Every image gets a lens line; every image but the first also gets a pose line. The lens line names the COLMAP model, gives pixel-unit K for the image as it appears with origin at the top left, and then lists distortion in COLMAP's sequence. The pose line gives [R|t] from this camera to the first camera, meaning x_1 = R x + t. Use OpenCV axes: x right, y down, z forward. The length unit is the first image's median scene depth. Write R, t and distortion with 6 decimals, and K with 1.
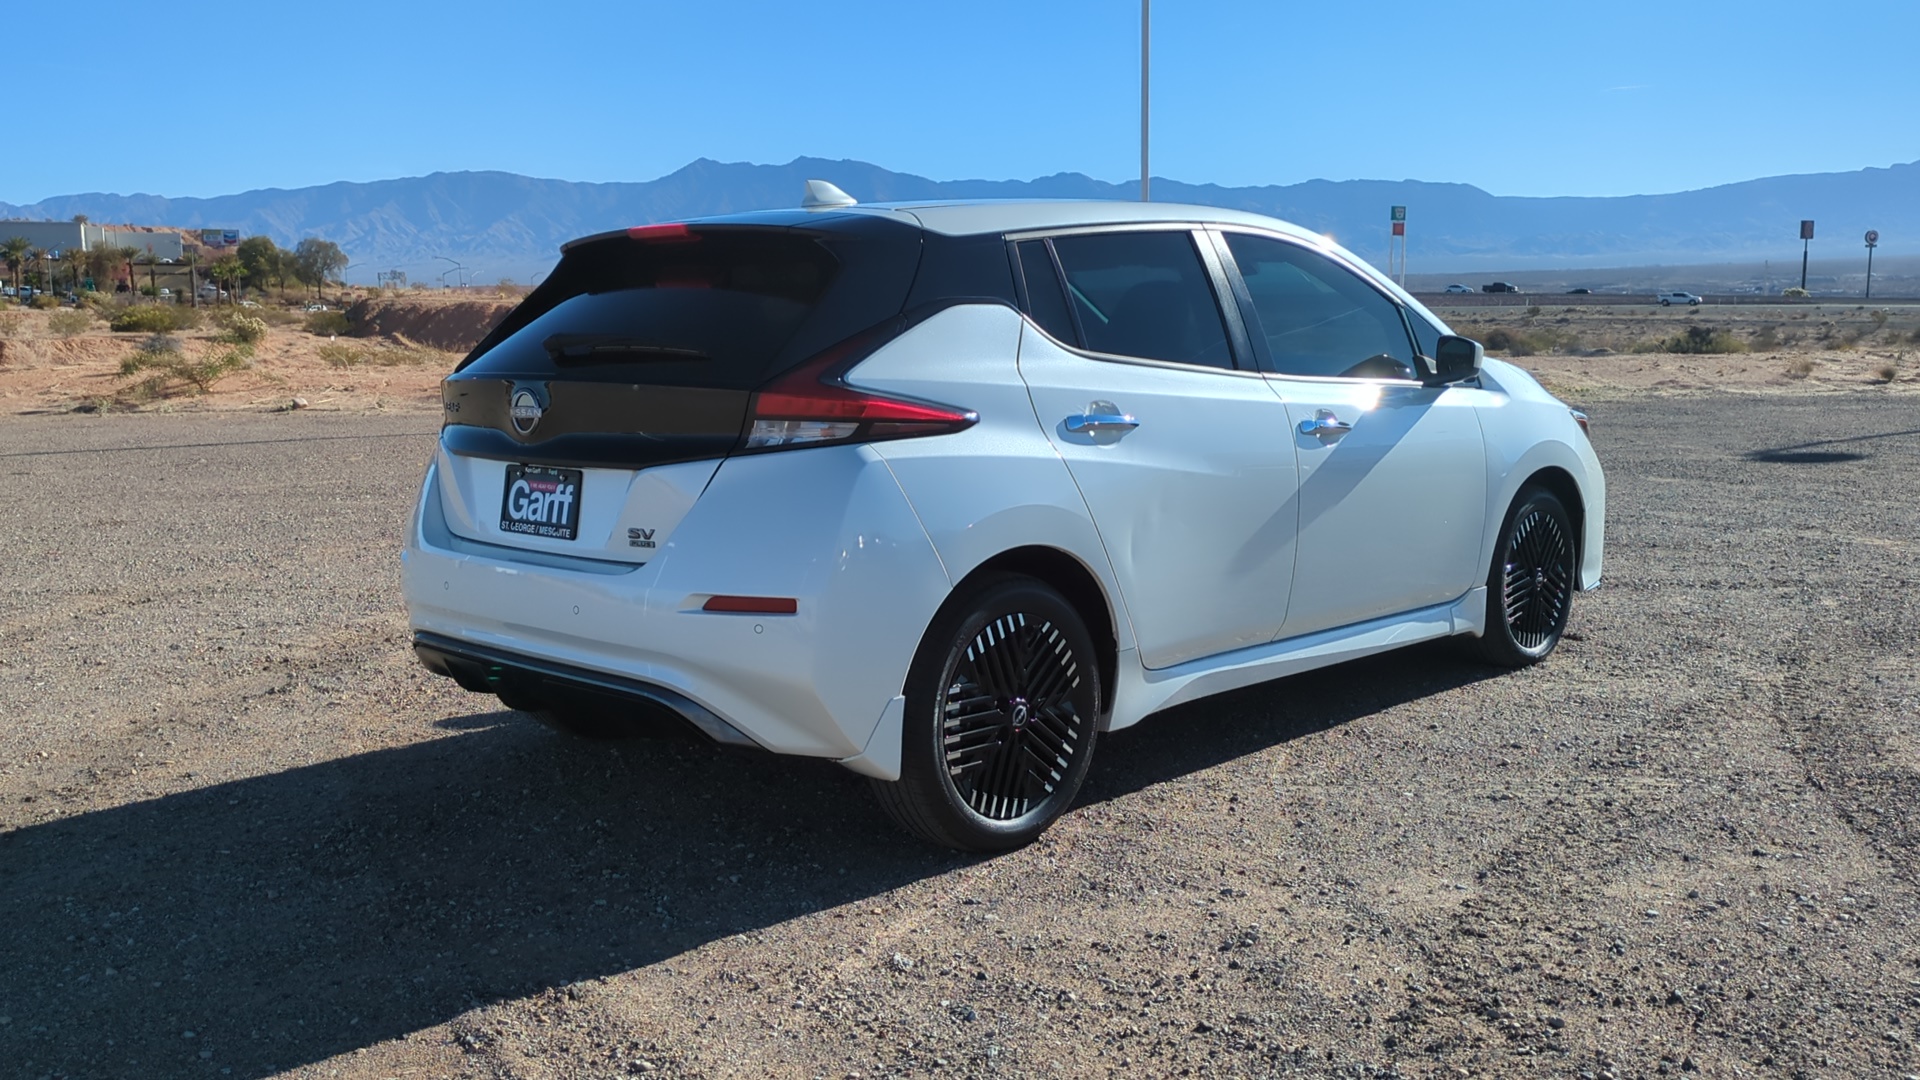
lens RADIAL K [[1645.0, 0, 963.1], [0, 1645.0, 556.5], [0, 0, 1]] dist [0.061850, -0.073260]
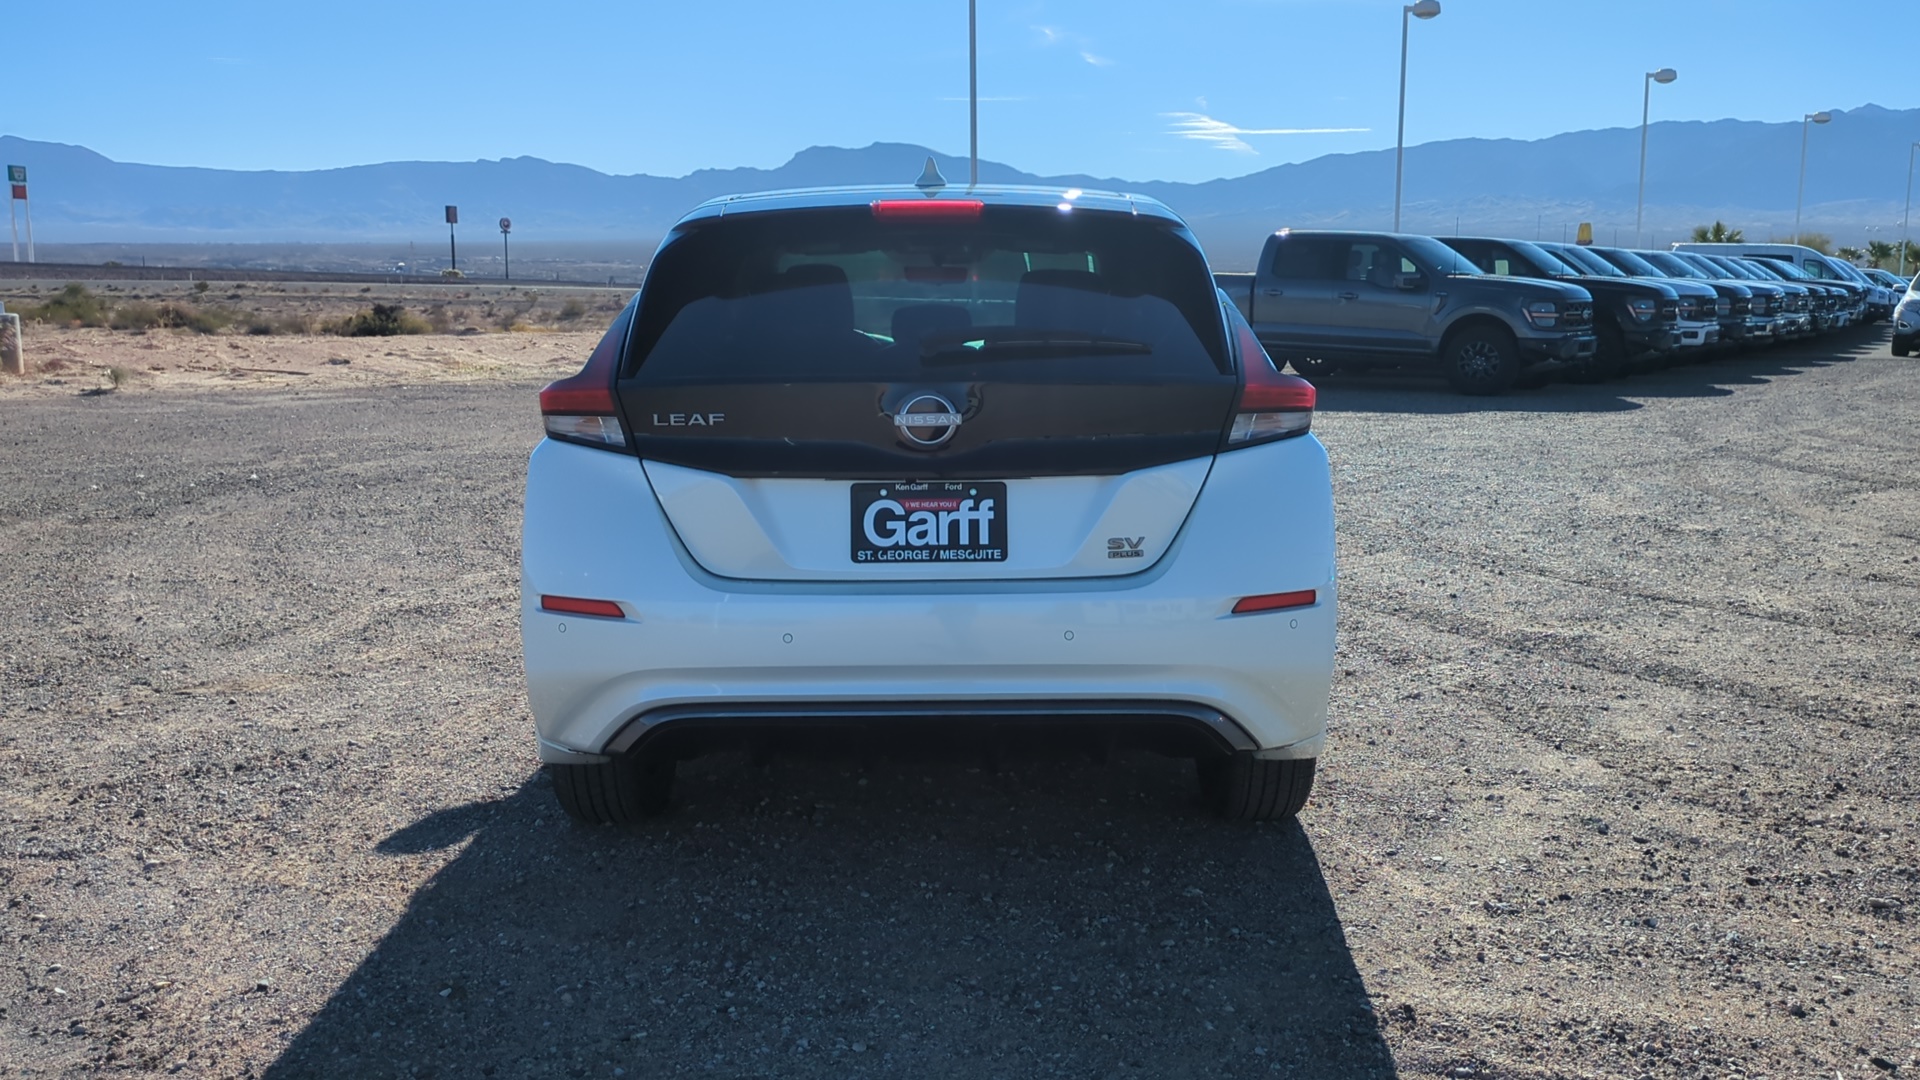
lens RADIAL K [[1645.0, 0, 978.1], [0, 1645.0, 537.3], [0, 0, 1]] dist [0.061850, -0.073260]
pose [[0.719093, -0.095219, 0.688359, -0.831339], [0.093624, 0.994812, 0.039805, -0.057556], [-0.688578, 0.035824, 0.724277, 0.362764]]
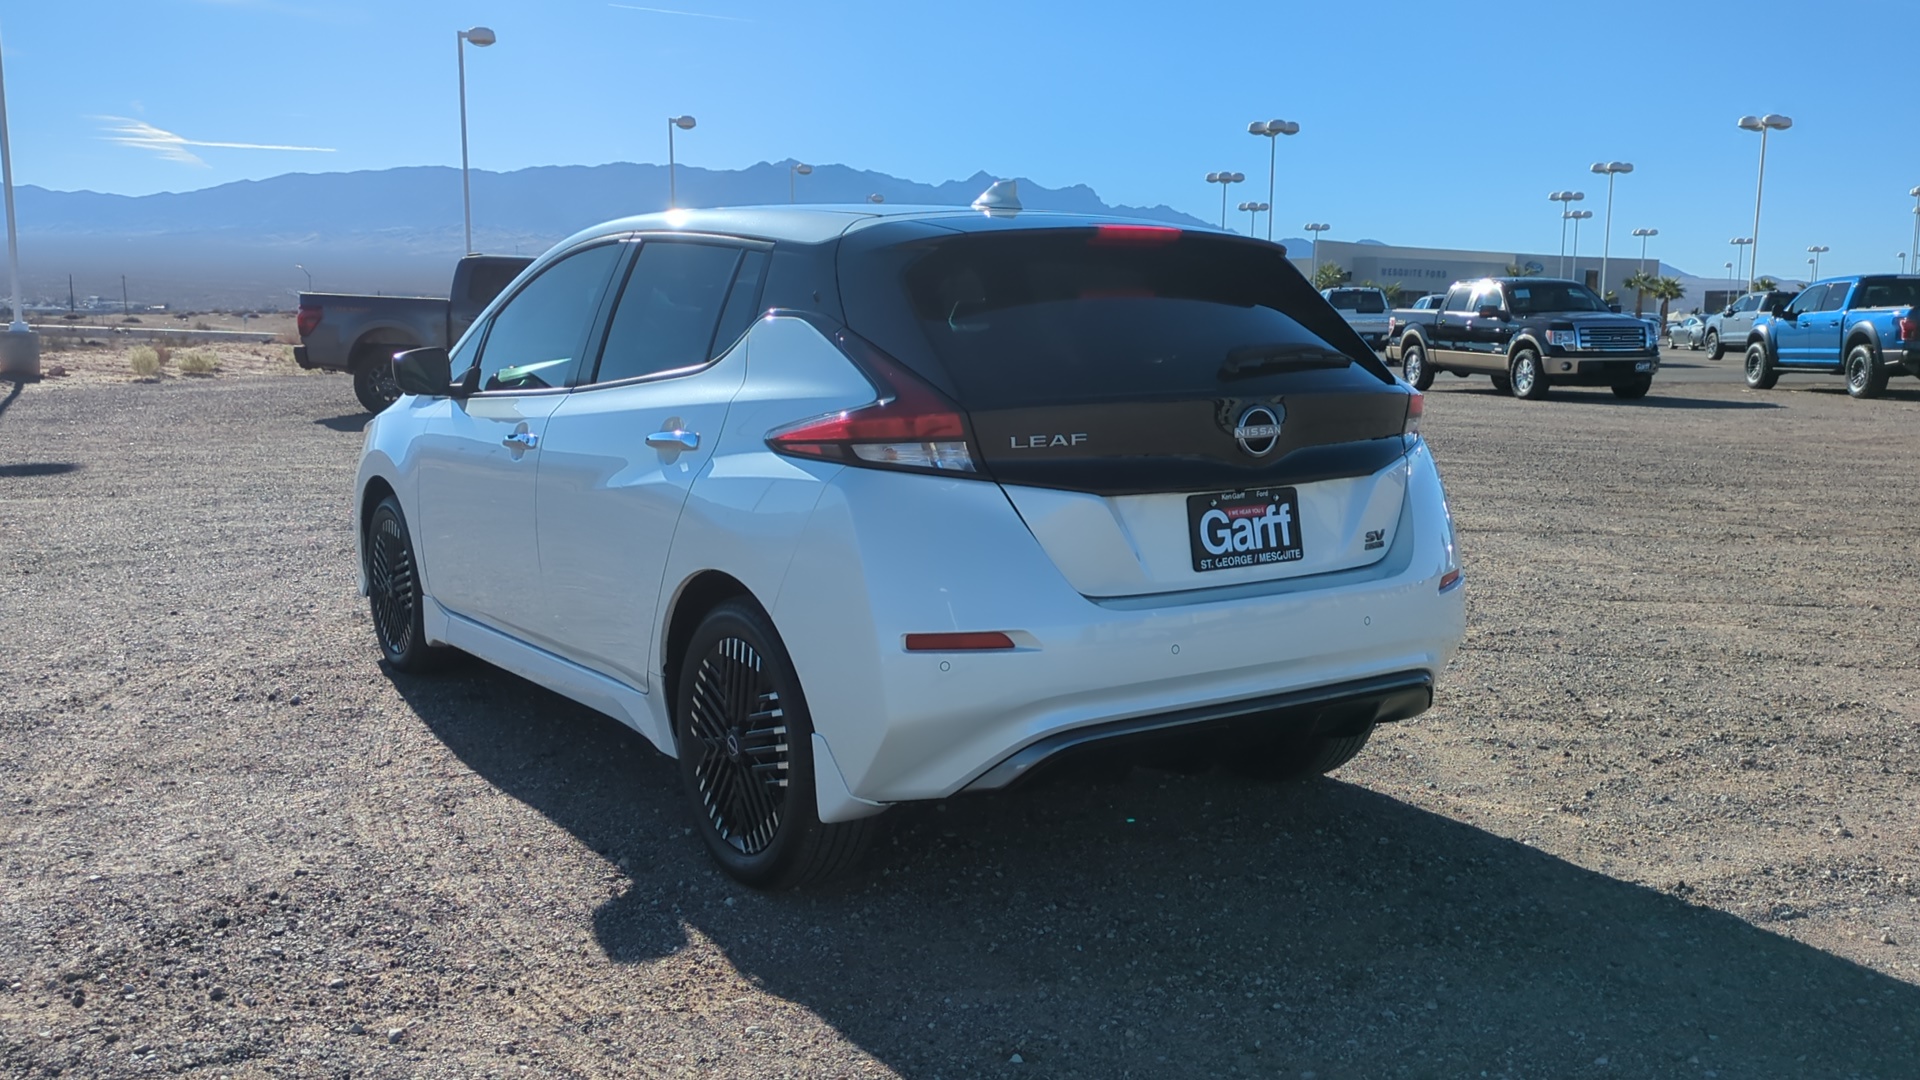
lens RADIAL K [[1645.0, 0, 967.2], [0, 1645.0, 536.3], [0, 0, 1]] dist [0.061850, -0.073260]
pose [[0.214925, -0.117817, 0.969498, -1.178302], [0.132734, 0.987010, 0.090519, -0.132683], [-0.967569, 0.109230, 0.227771, 0.945252]]
